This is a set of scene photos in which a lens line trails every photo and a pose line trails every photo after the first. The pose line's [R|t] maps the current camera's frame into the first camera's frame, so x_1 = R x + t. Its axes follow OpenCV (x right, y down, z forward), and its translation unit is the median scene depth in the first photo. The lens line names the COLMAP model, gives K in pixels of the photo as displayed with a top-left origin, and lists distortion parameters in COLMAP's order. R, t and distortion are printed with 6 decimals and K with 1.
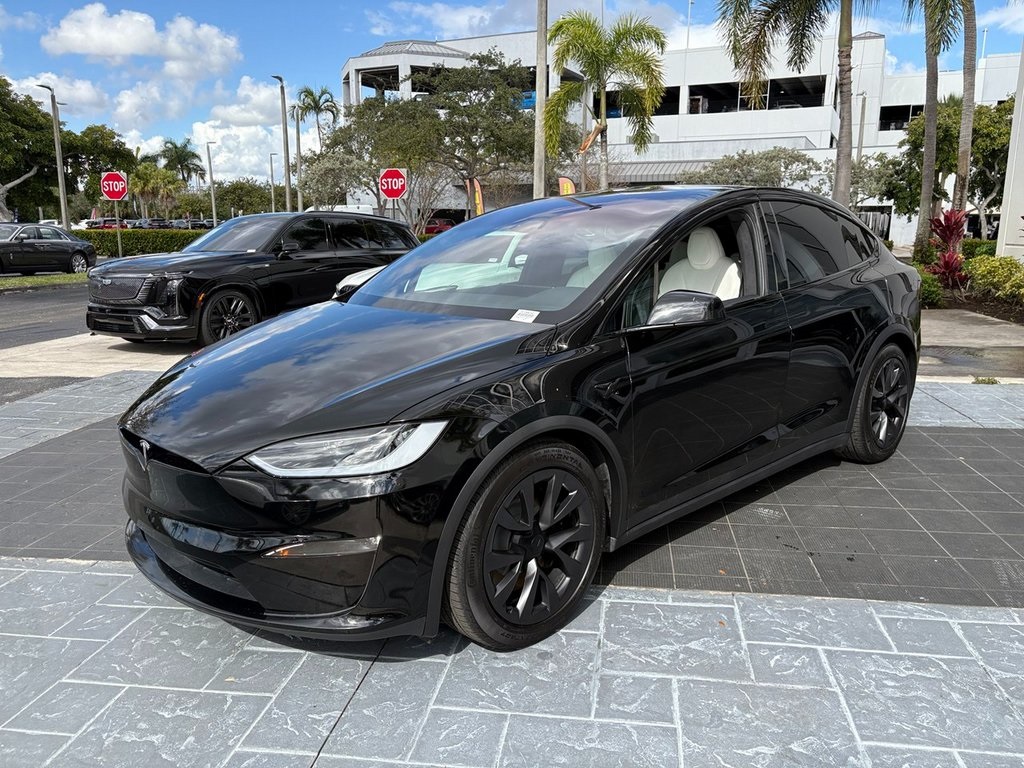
lens RADIAL K [[762.9, 0, 525.0], [0, 762.9, 380.2], [0, 0, 1]] dist [0.059728, -0.064572]
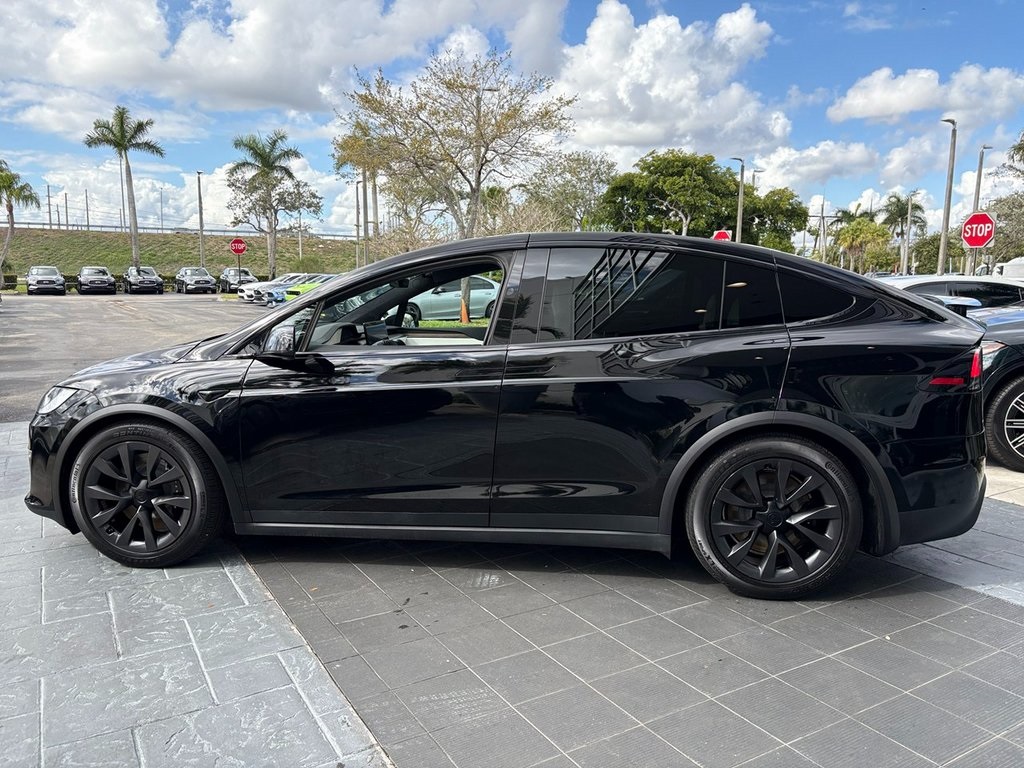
lens RADIAL K [[769.3, 0, 512.0], [0, 769.3, 384.0], [0, 0, 1]] dist [0.063540, -0.075359]
pose [[0.630066, 0.116811, -0.767706, 0.186070], [-0.165512, 0.986105, 0.014204, -0.014148], [0.758698, 0.118115, 0.640645, 0.073280]]
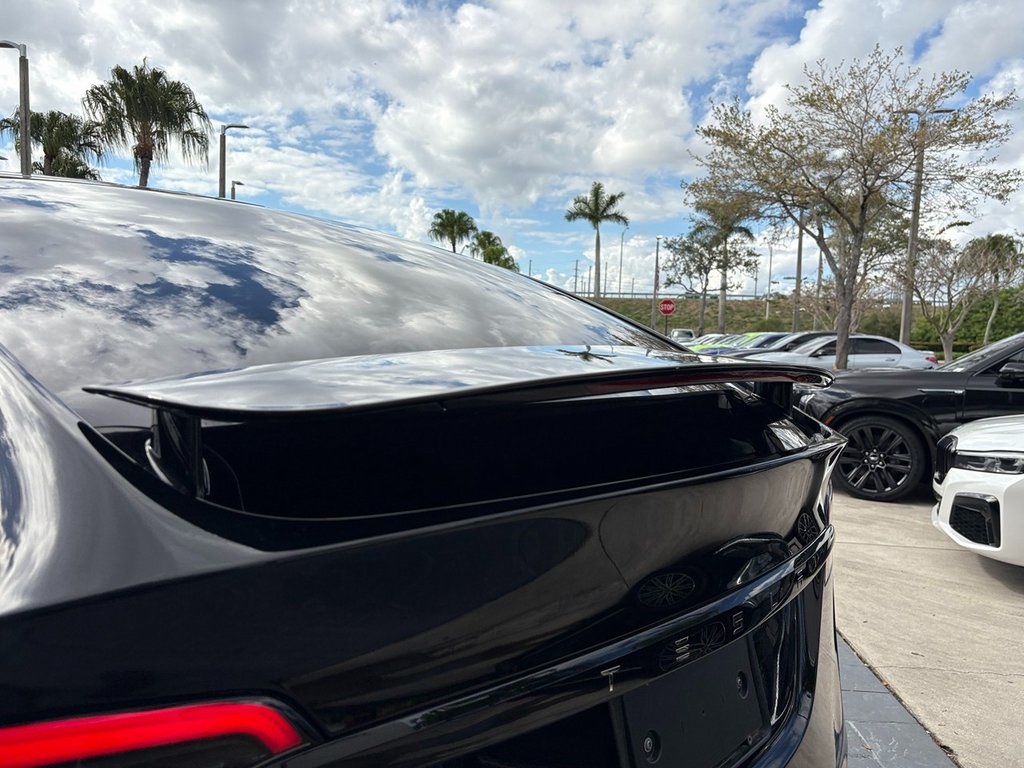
lens RADIAL K [[777.1, 0, 518.3], [0, 777.1, 385.1], [0, 0, 1]] dist [0.048352, -0.055531]
pose [[0.061998, 0.074411, -0.995299, 0.146189], [-0.225900, 0.972385, 0.058626, -0.050211], [0.972176, 0.221203, 0.077096, 0.268575]]
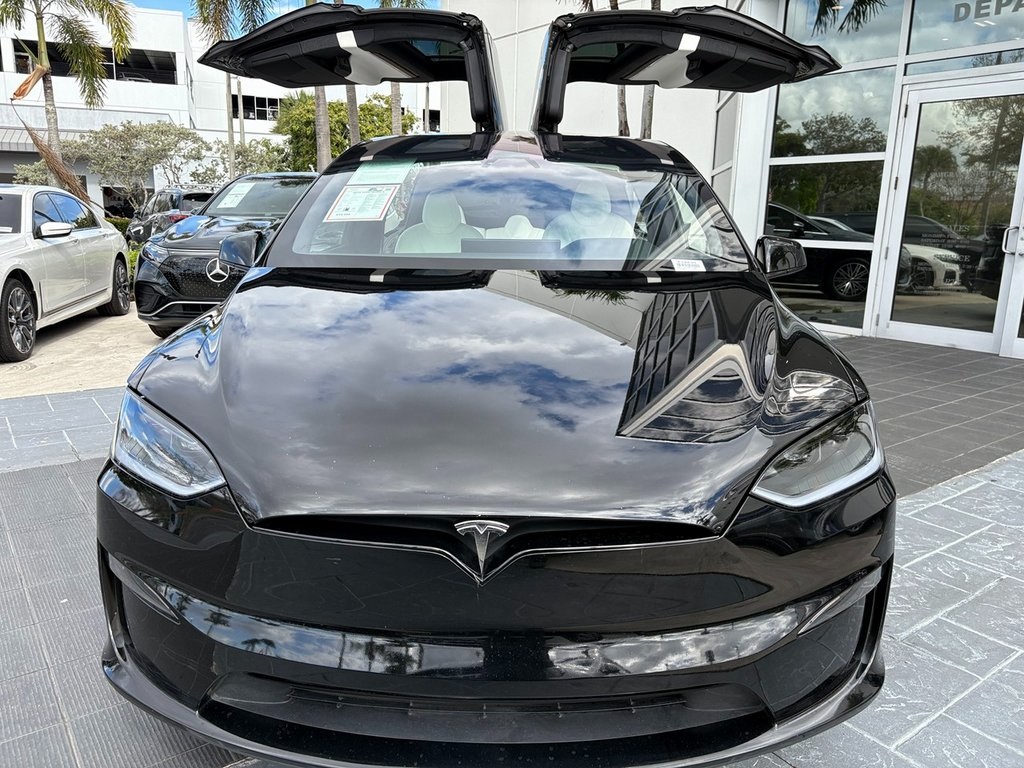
lens RADIAL K [[769.3, 0, 512.0], [0, 769.3, 384.0], [0, 0, 1]] dist [0.063540, -0.075359]
pose [[0.716486, -0.132328, 0.684936, -0.099366], [0.118865, 0.990644, 0.067050, -0.005065], [-0.687400, 0.033375, 0.725512, 0.074754]]
